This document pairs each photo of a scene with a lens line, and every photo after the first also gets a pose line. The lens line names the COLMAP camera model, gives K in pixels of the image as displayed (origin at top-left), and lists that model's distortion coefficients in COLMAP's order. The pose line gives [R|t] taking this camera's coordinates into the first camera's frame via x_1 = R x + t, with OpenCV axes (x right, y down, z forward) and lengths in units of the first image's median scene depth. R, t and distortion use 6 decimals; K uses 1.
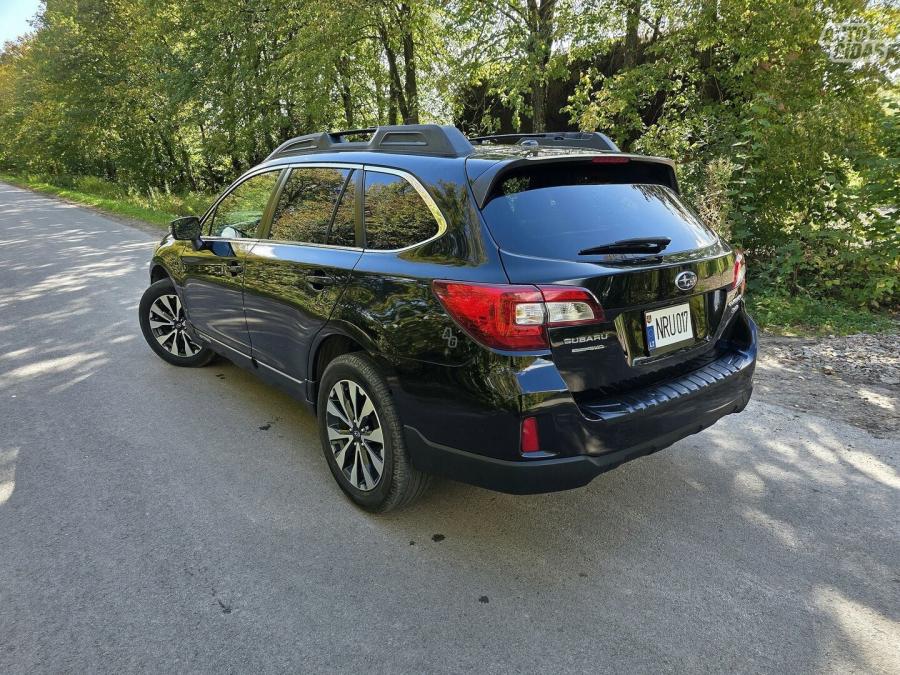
lens RADIAL K [[591.1, 0, 451.6], [0, 591.1, 326.9], [0, 0, 1]] dist [0.051324, -0.043555]
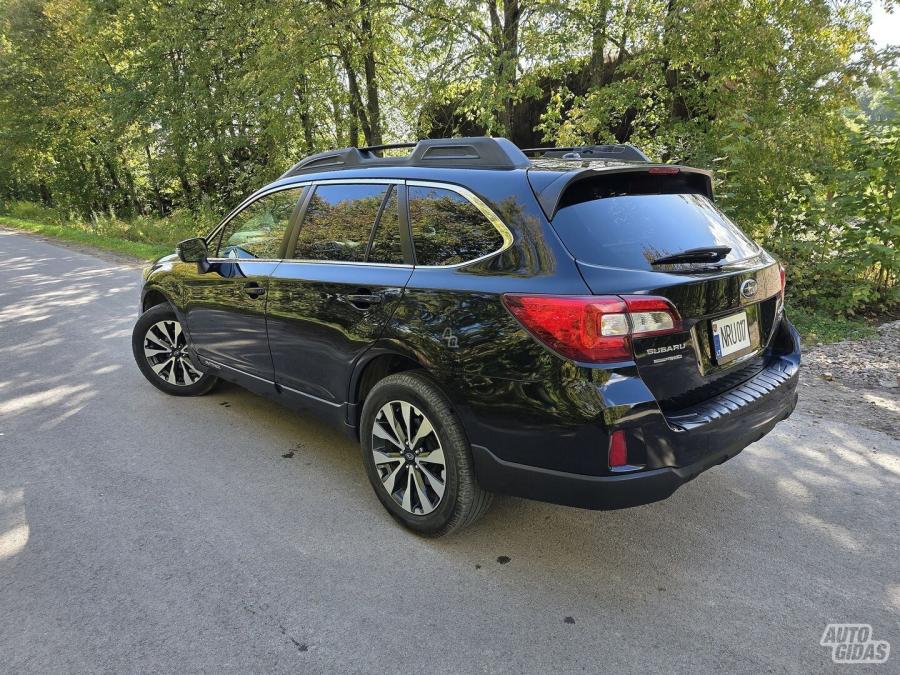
lens RADIAL K [[597.4, 0, 454.1], [0, 597.4, 338.3], [0, 0, 1]] dist [0.055907, -0.047213]
pose [[0.997114, -0.029692, 0.069873, -0.111876], [0.030819, 0.999411, -0.015106, 0.003731], [-0.069384, 0.017216, 0.997441, 0.012634]]
